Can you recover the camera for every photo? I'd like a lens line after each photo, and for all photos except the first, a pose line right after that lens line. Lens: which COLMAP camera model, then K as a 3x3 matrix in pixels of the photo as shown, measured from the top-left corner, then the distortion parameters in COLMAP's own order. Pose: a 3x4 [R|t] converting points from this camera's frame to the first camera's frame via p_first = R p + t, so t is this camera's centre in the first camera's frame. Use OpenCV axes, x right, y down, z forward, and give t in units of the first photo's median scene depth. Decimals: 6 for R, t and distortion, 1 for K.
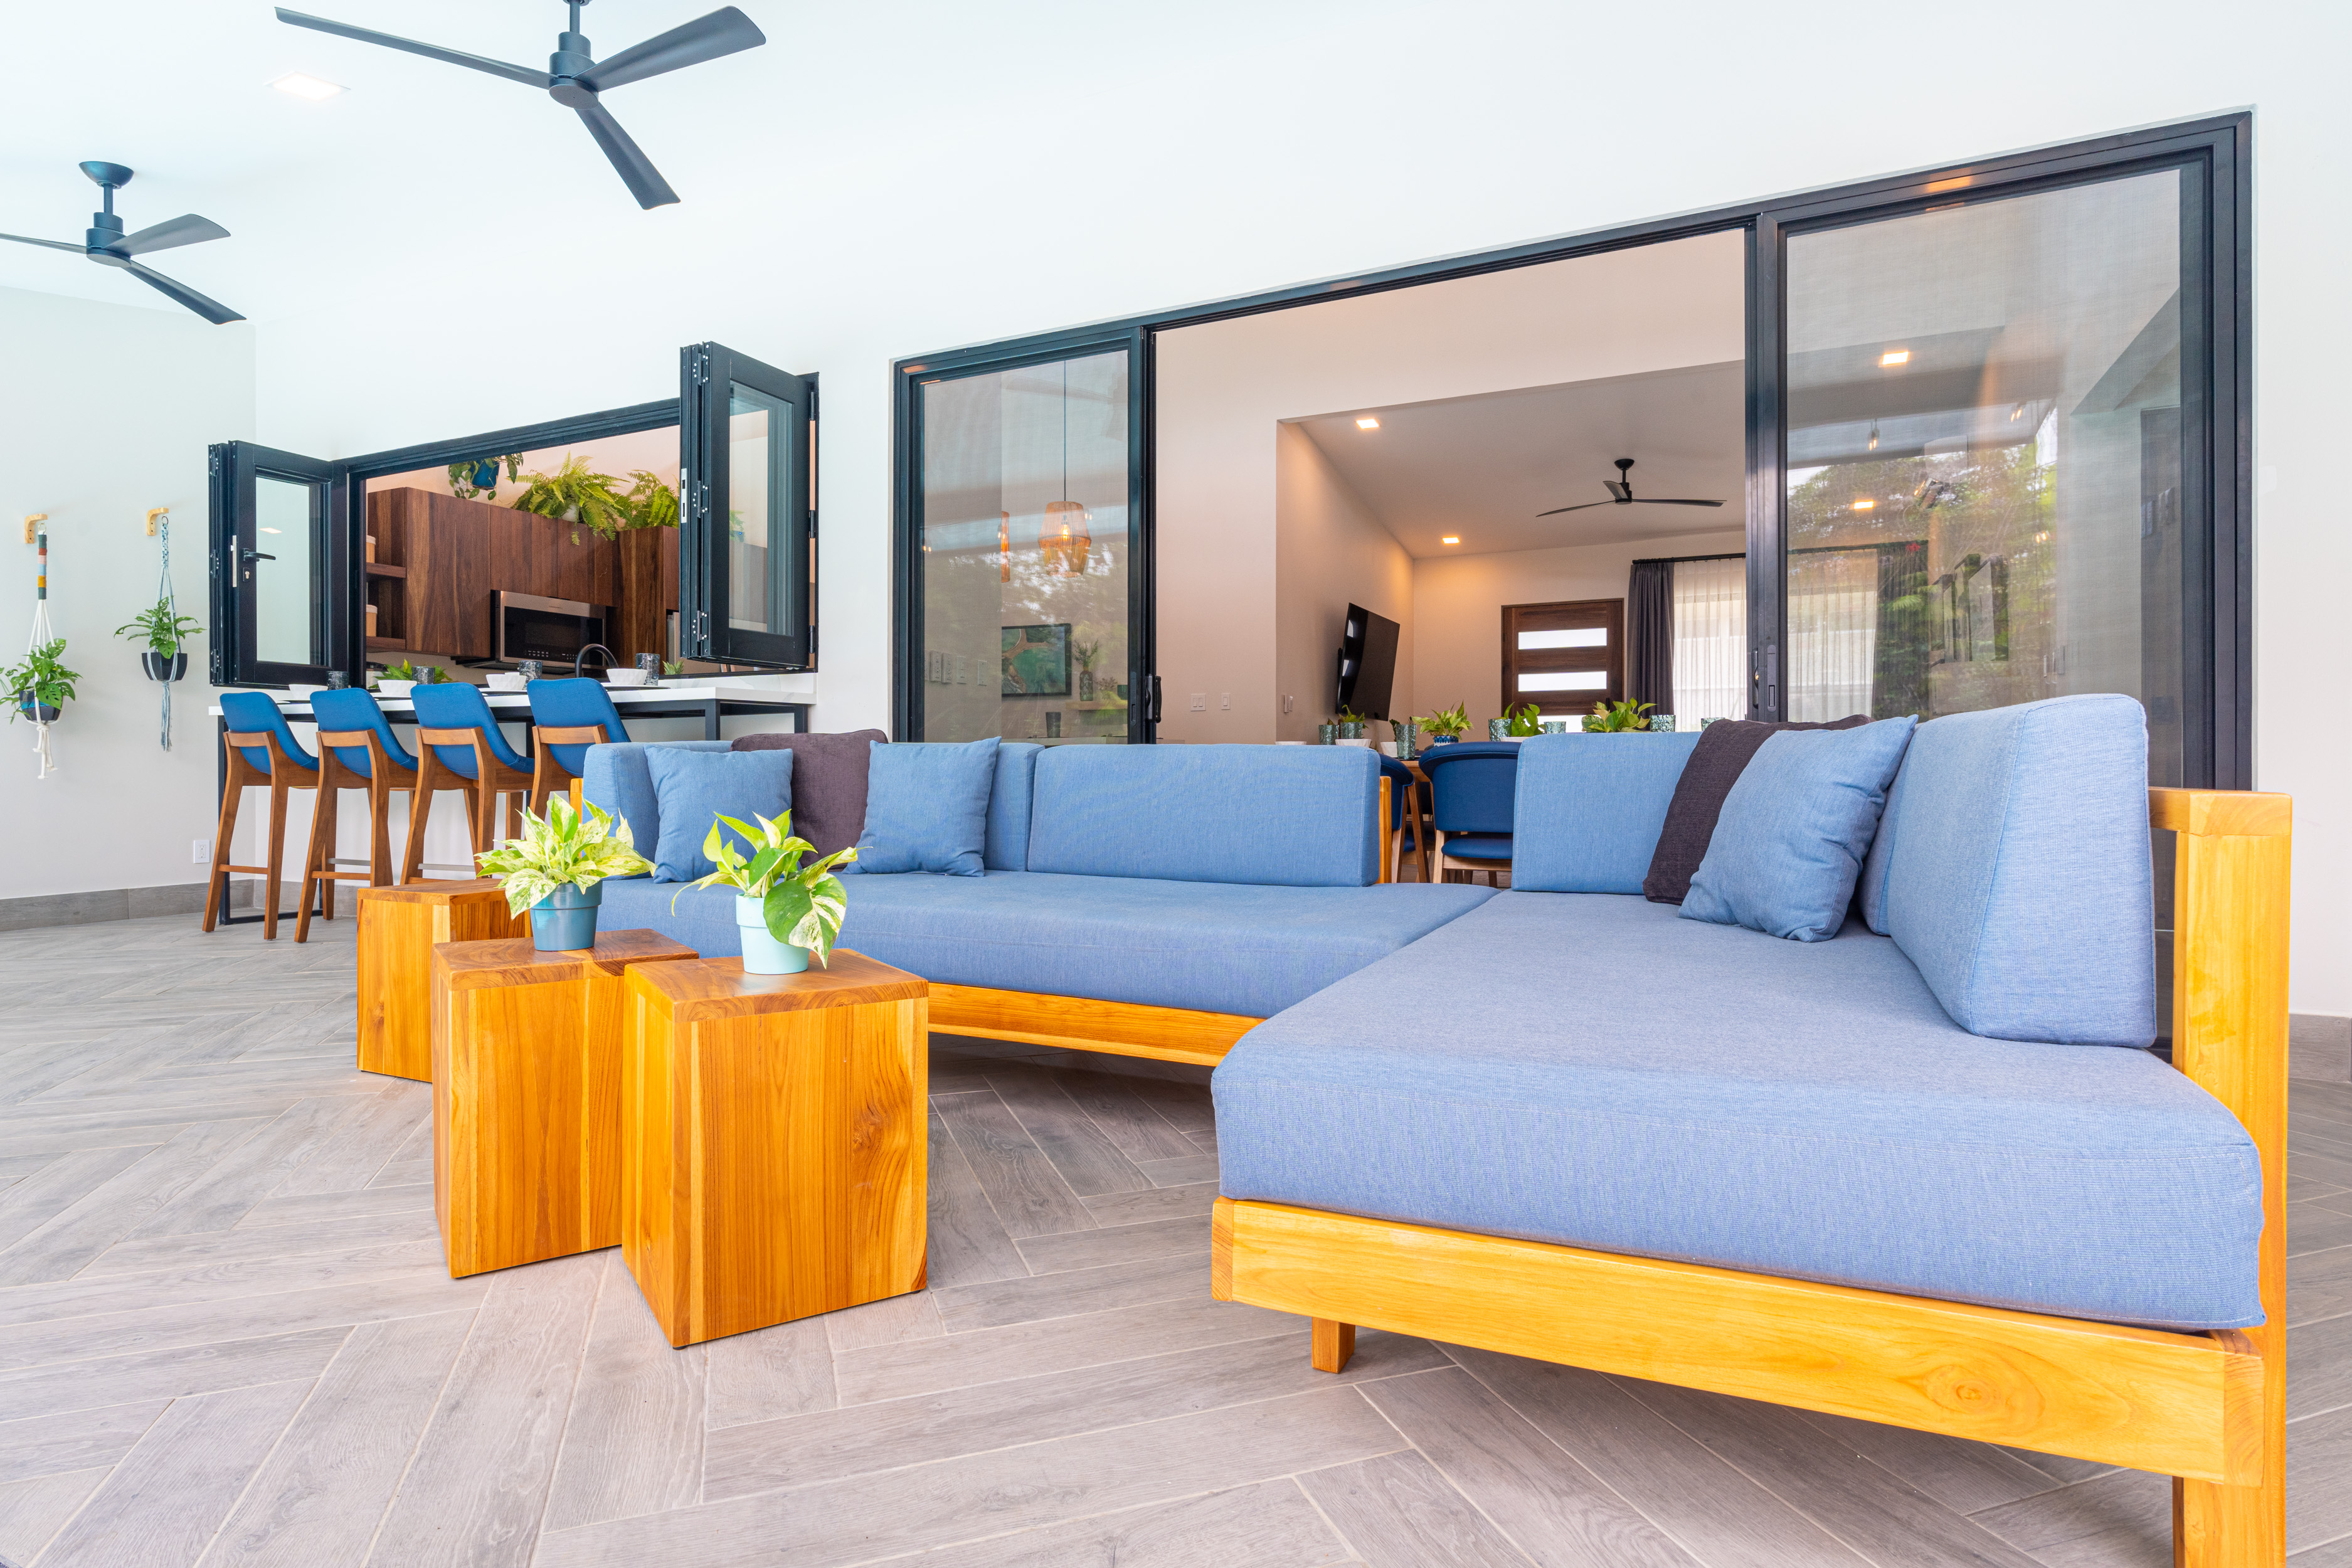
lens RADIAL K [[1262.4, 0, 1140.9], [0, 1262.4, 741.6], [0, 0, 1]] dist [-0.005241, 0.001014]
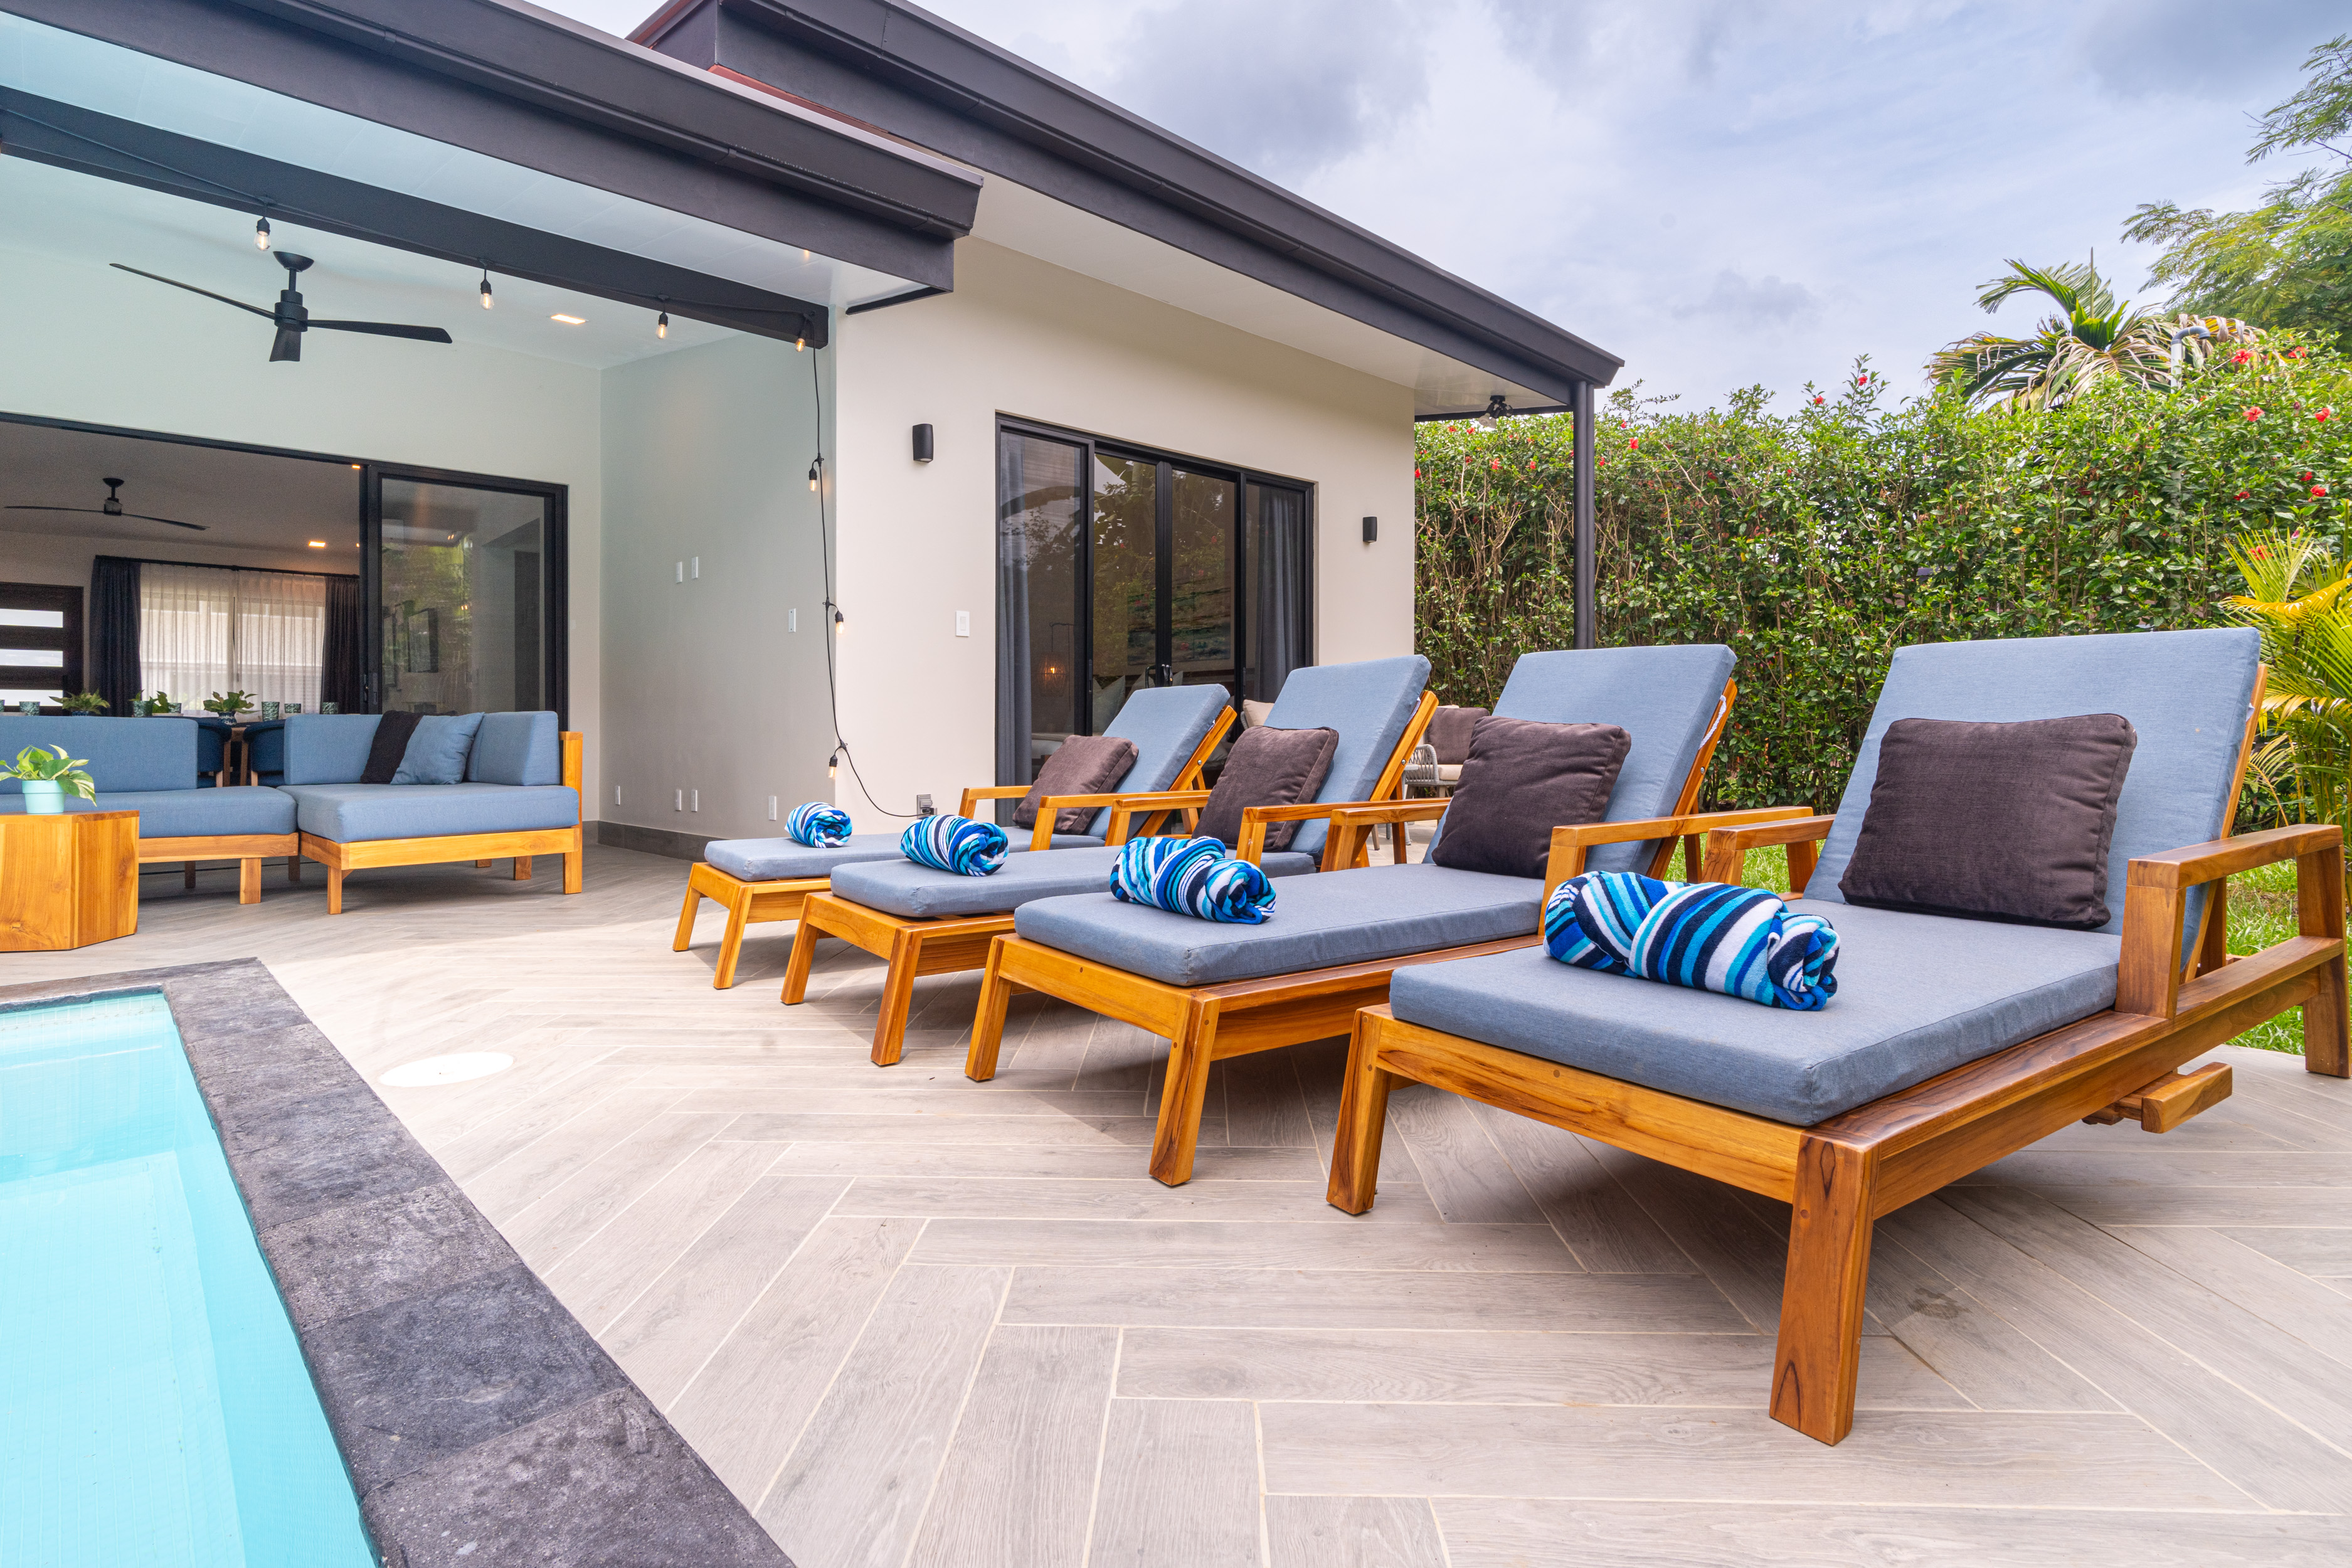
lens RADIAL K [[1163.1, 0, 1152.4], [0, 1163.1, 726.3], [0, 0, 1]] dist [-0.018246, 0.007772]
pose [[0.350684, 0.006986, 0.936468, -0.455304], [-0.014333, 0.999895, -0.002092, -0.001215], [-0.936384, -0.012689, 0.350748, -0.478959]]
